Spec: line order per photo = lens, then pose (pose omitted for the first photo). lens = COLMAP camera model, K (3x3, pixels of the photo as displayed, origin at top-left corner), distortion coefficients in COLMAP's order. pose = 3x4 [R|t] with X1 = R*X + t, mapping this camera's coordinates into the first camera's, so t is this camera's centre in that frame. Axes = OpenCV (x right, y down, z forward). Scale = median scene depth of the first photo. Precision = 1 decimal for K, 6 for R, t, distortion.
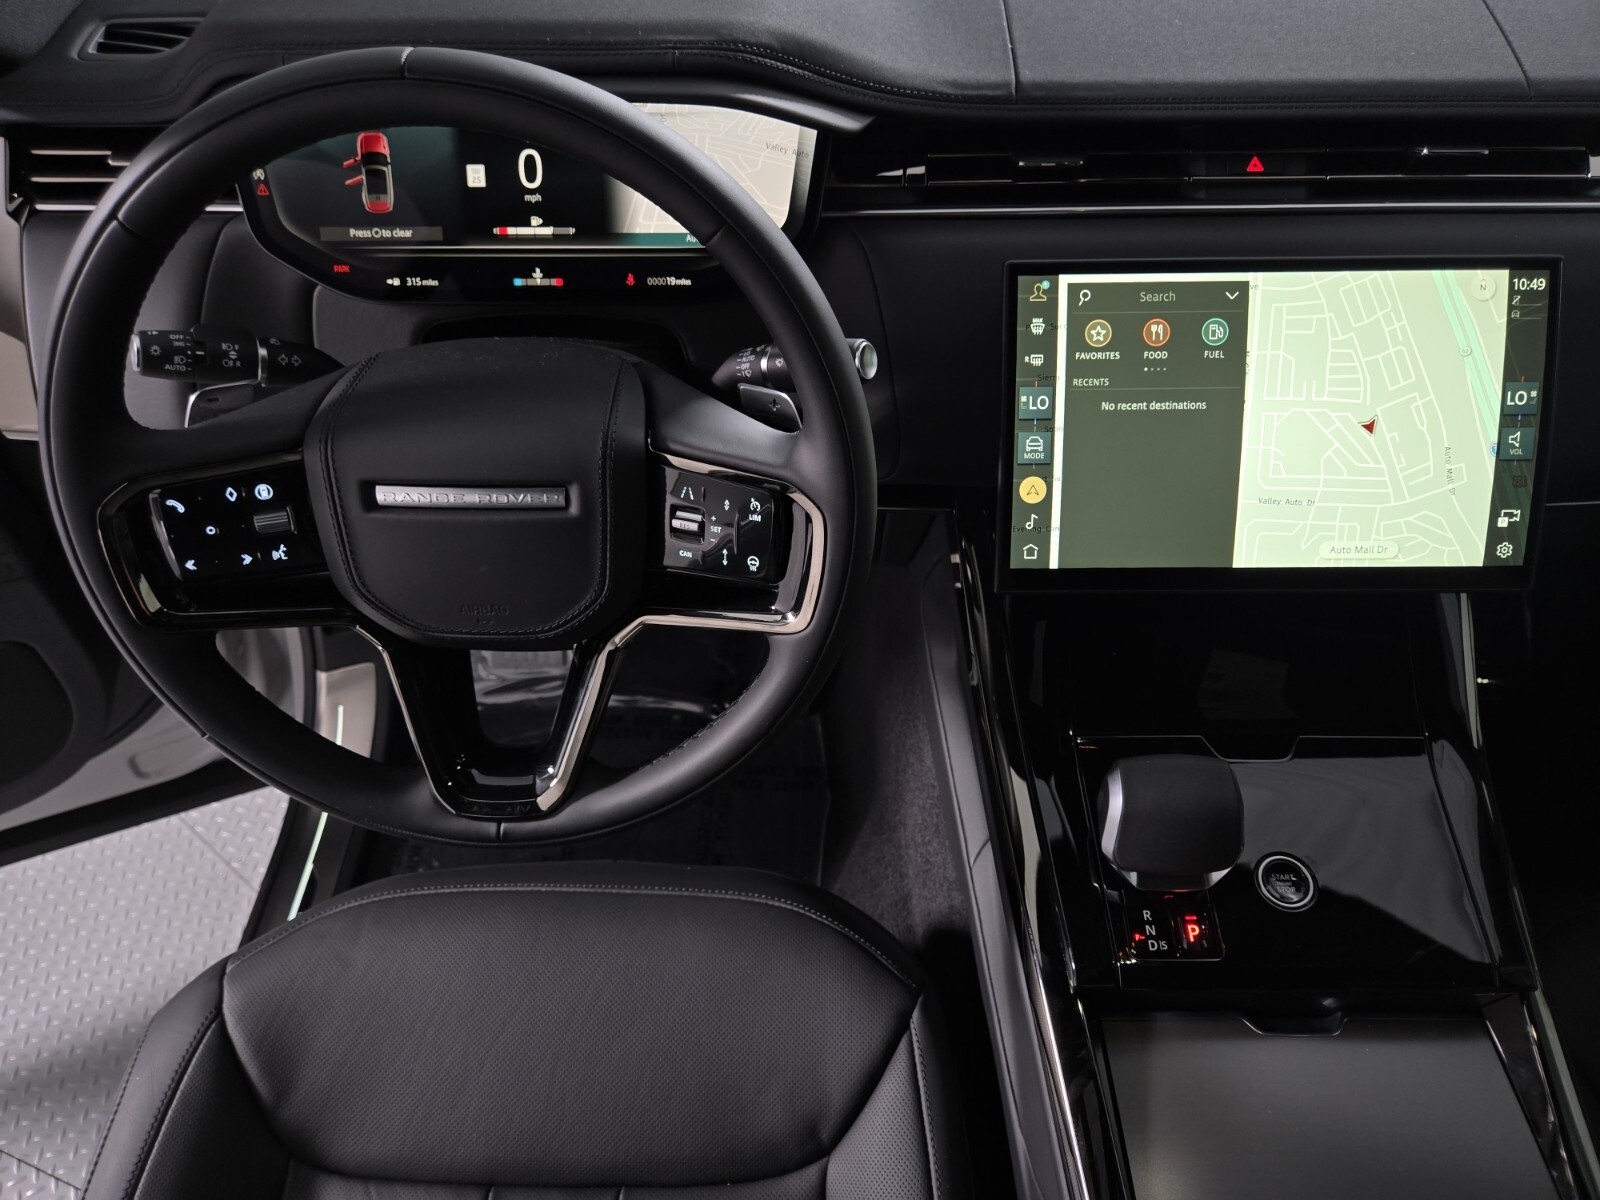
lens RADIAL K [[1901.8, 0, 807.2], [0, 1901.8, 598.7], [0, 0, 1]] dist [0.029223, 0.000000]
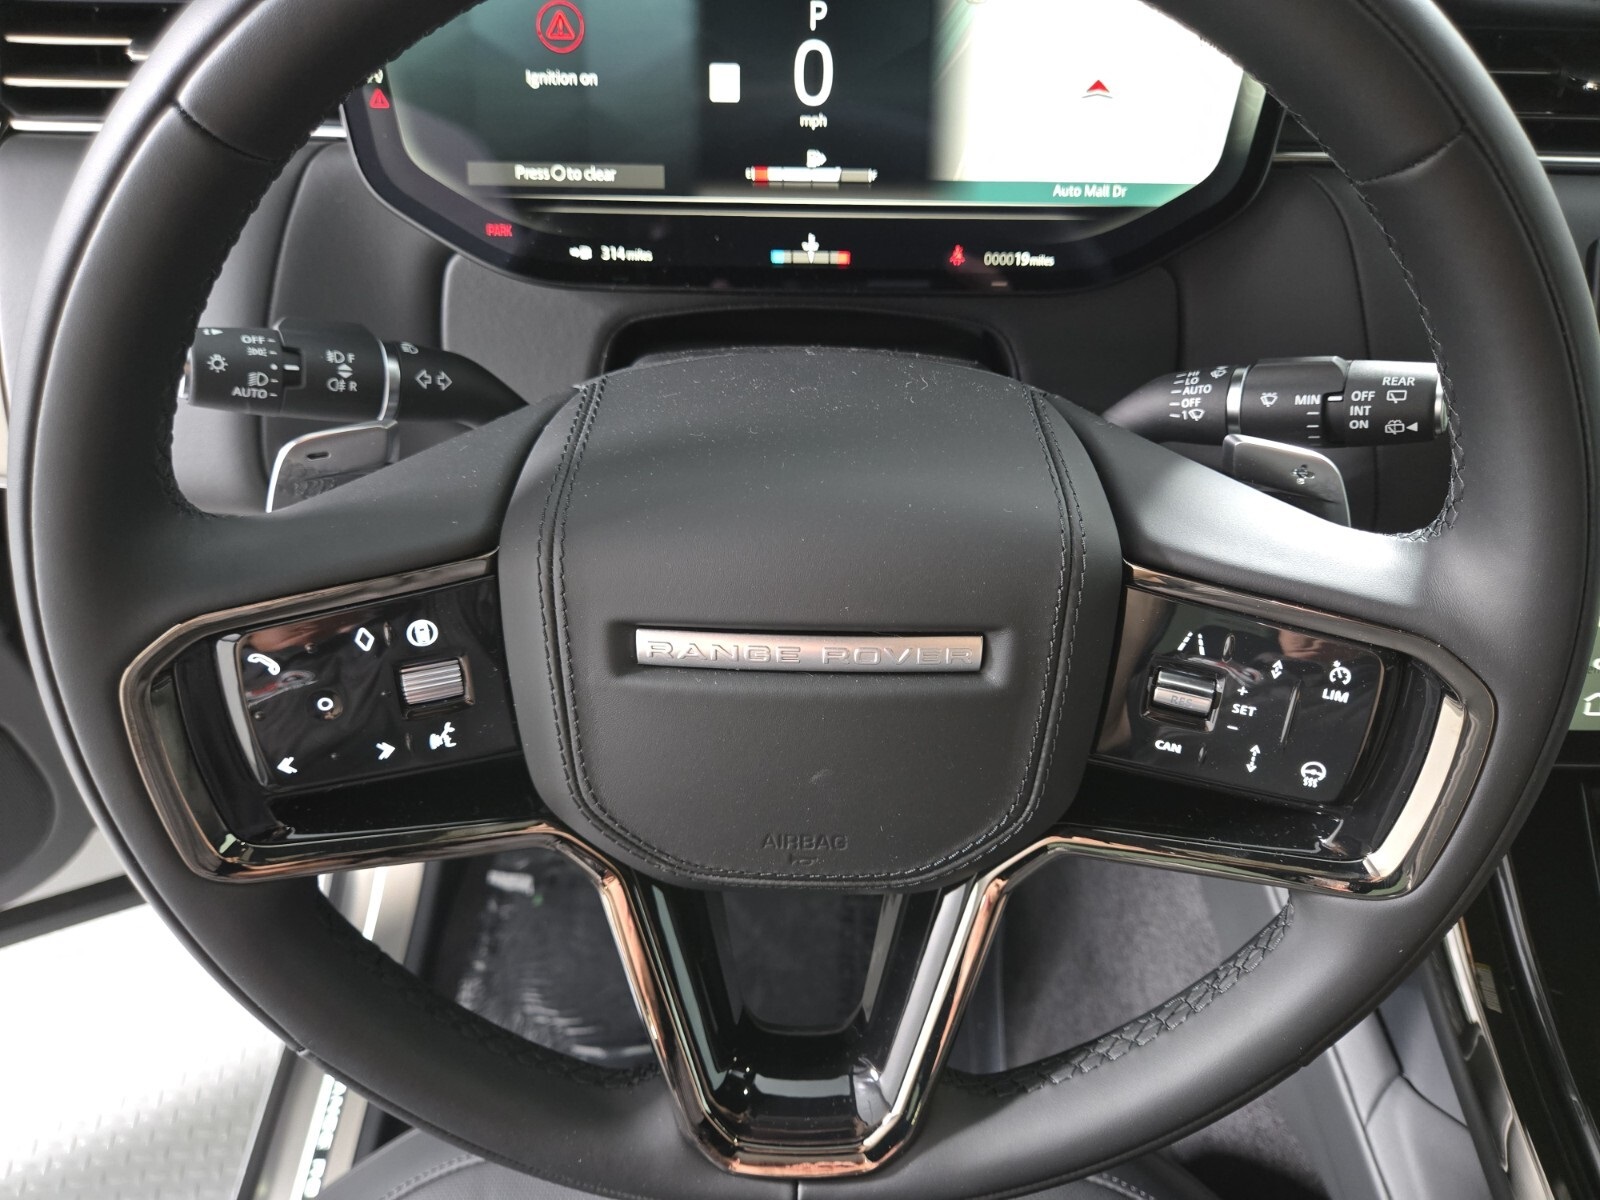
lens RADIAL K [[1897.7, 0, 800.2], [0, 1897.7, 598.1], [0, 0, 1]] dist [0.020077, 0.000000]
pose [[0.999801, 0.016371, 0.011358, -0.160704], [-0.016438, 0.999848, 0.005833, -0.061634], [-0.011260, -0.006018, 0.999918, 0.400651]]
